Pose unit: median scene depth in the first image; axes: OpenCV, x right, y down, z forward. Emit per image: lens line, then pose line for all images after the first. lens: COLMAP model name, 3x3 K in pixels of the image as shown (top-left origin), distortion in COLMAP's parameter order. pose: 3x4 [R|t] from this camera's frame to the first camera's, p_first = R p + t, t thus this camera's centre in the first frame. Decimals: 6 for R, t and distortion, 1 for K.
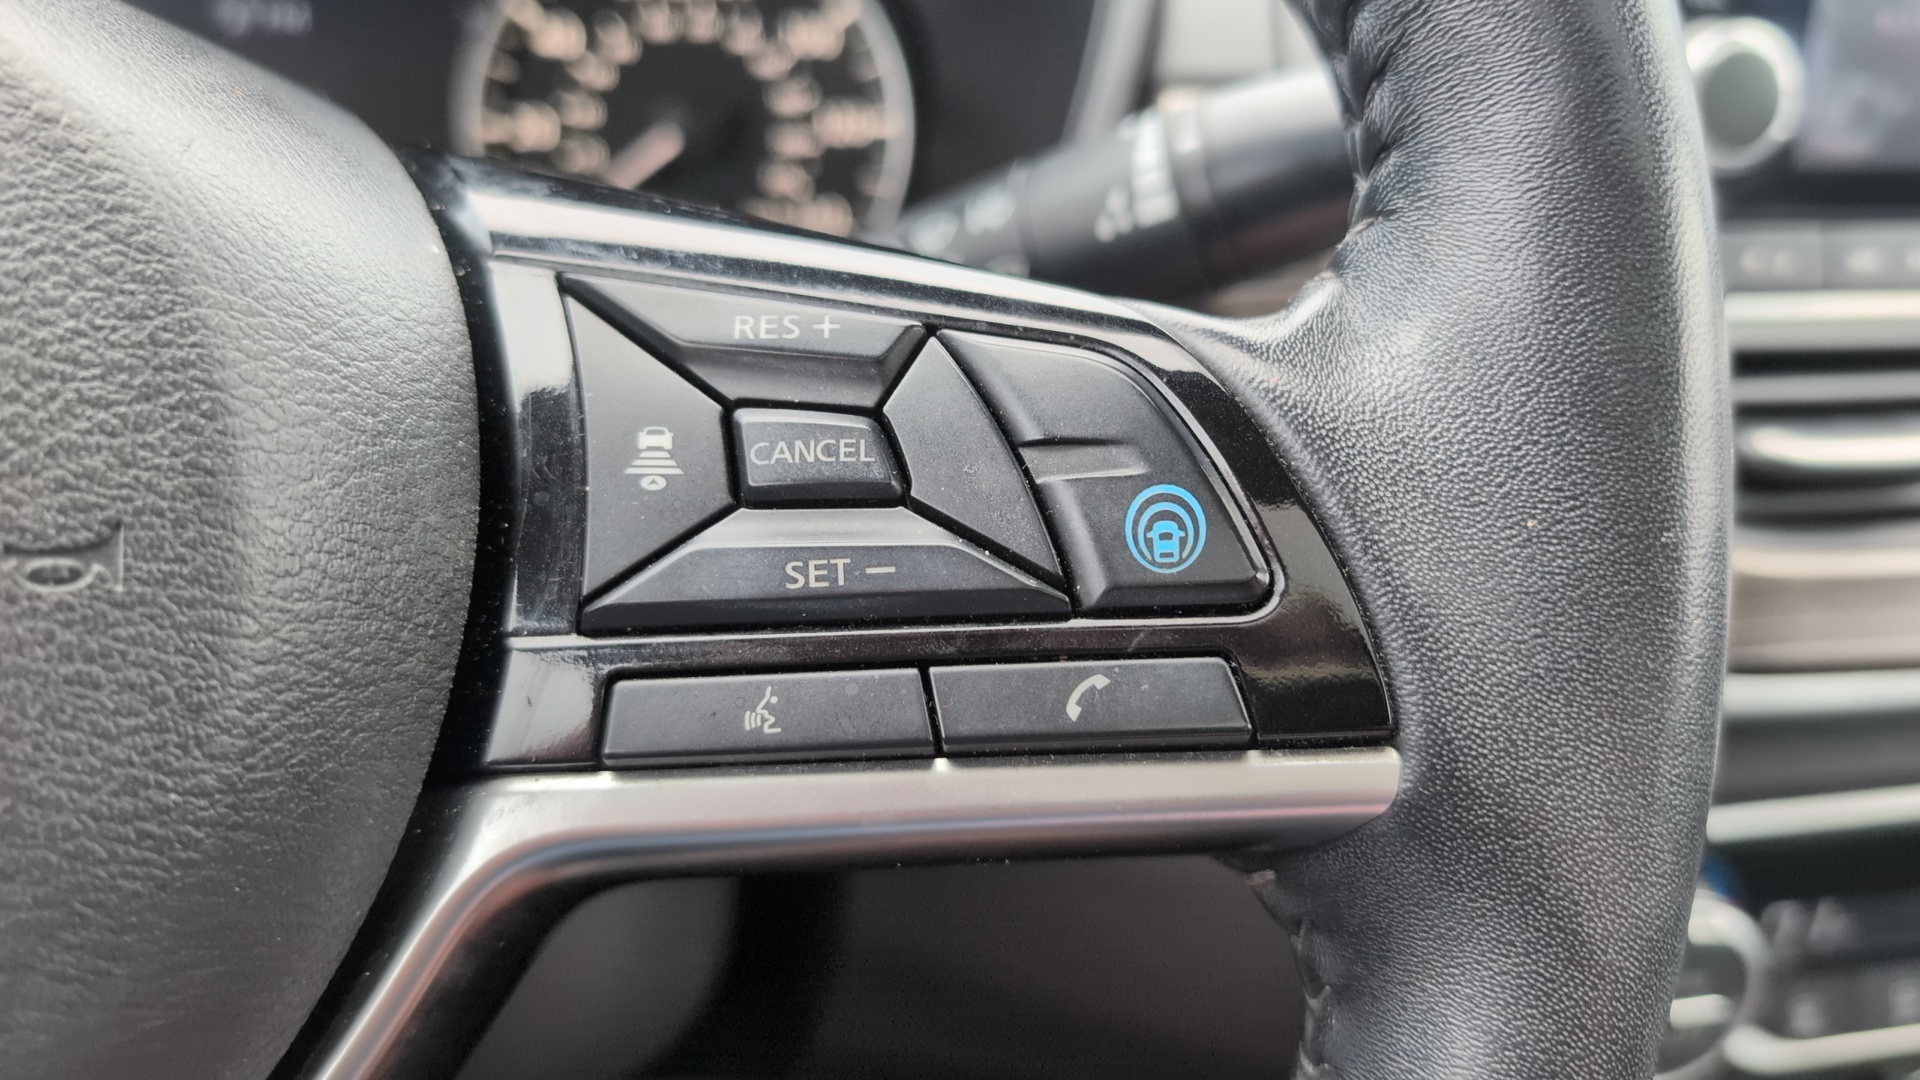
lens RADIAL K [[1608.6, 0, 894.5], [0, 1608.6, 512.1], [0, 0, 1]] dist [0.022864, -0.035865]
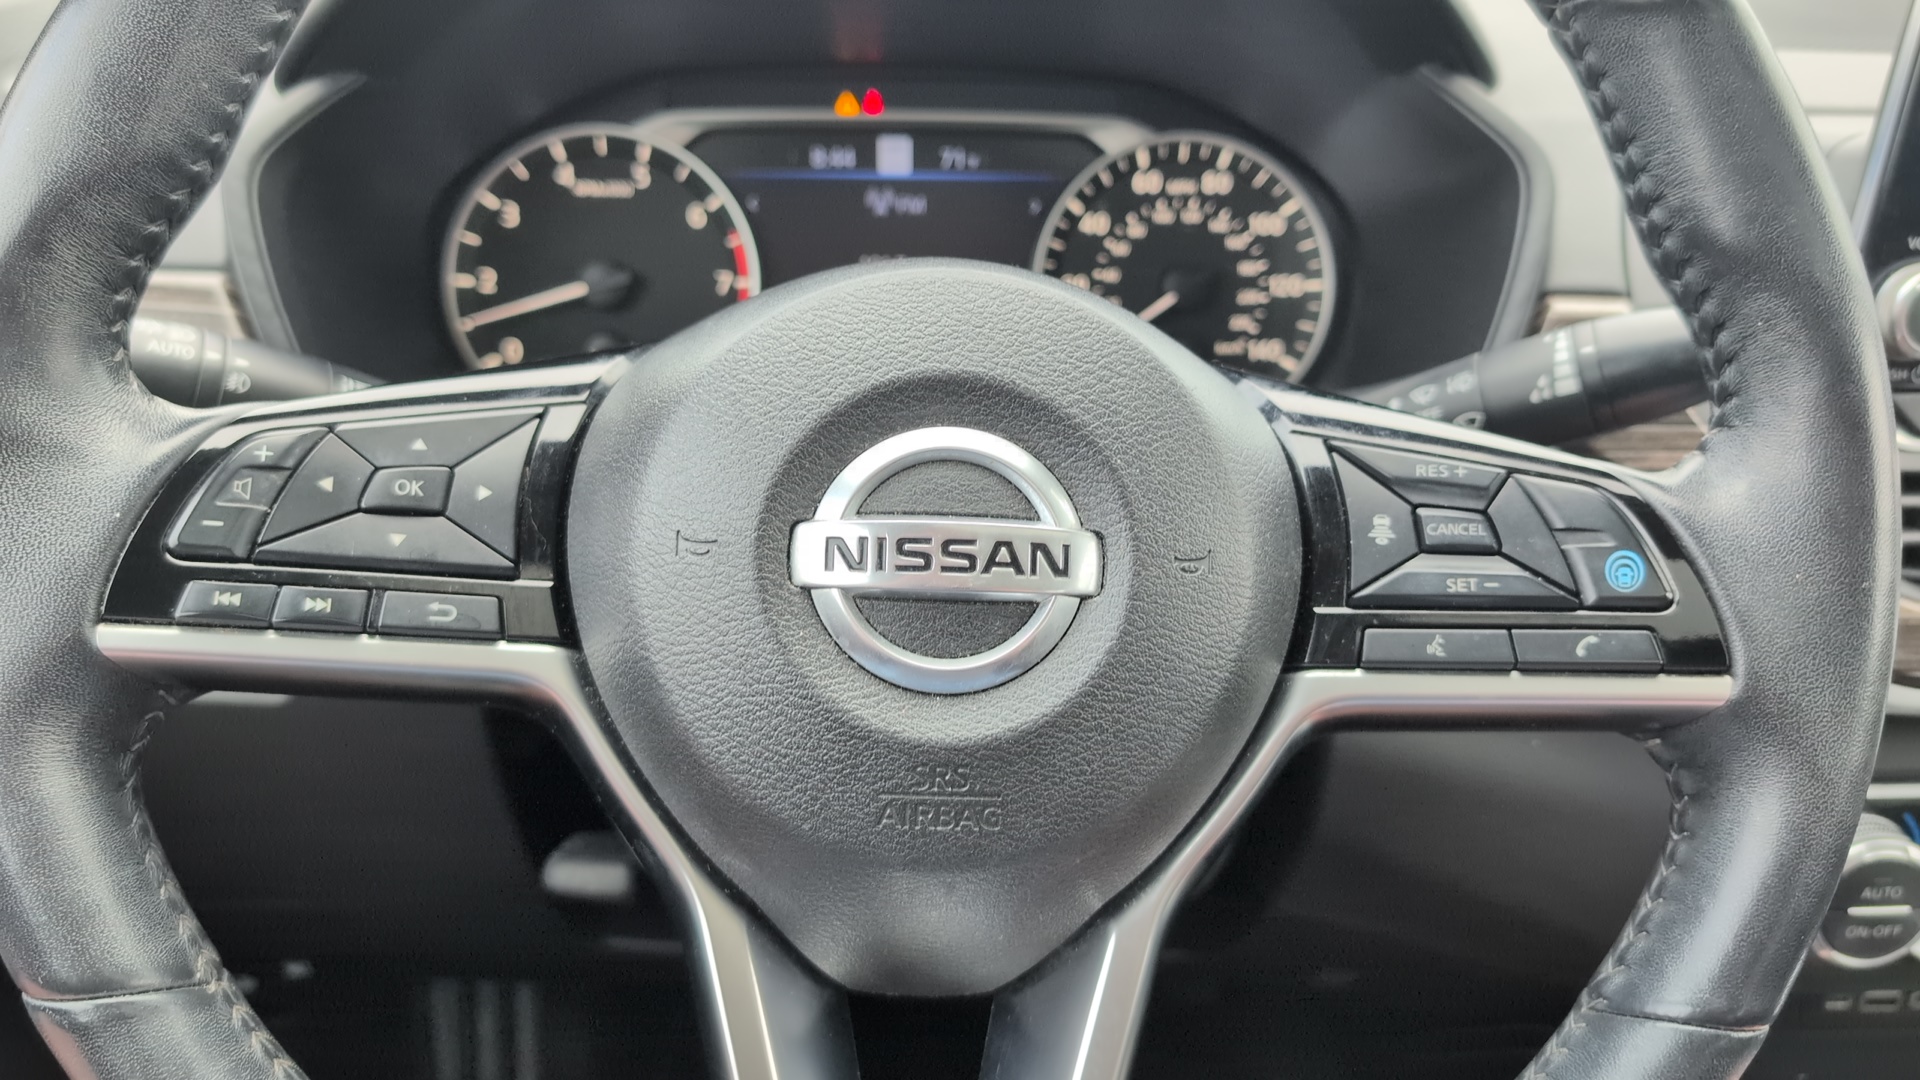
lens RADIAL K [[1608.6, 0, 954.4], [0, 1608.6, 531.4], [0, 0, 1]] dist [0.022864, -0.035865]
pose [[0.995461, 0.039115, -0.086759, -0.540350], [-0.040344, 0.999108, -0.012458, 0.019998], [0.086194, 0.015902, 0.996151, -1.242079]]
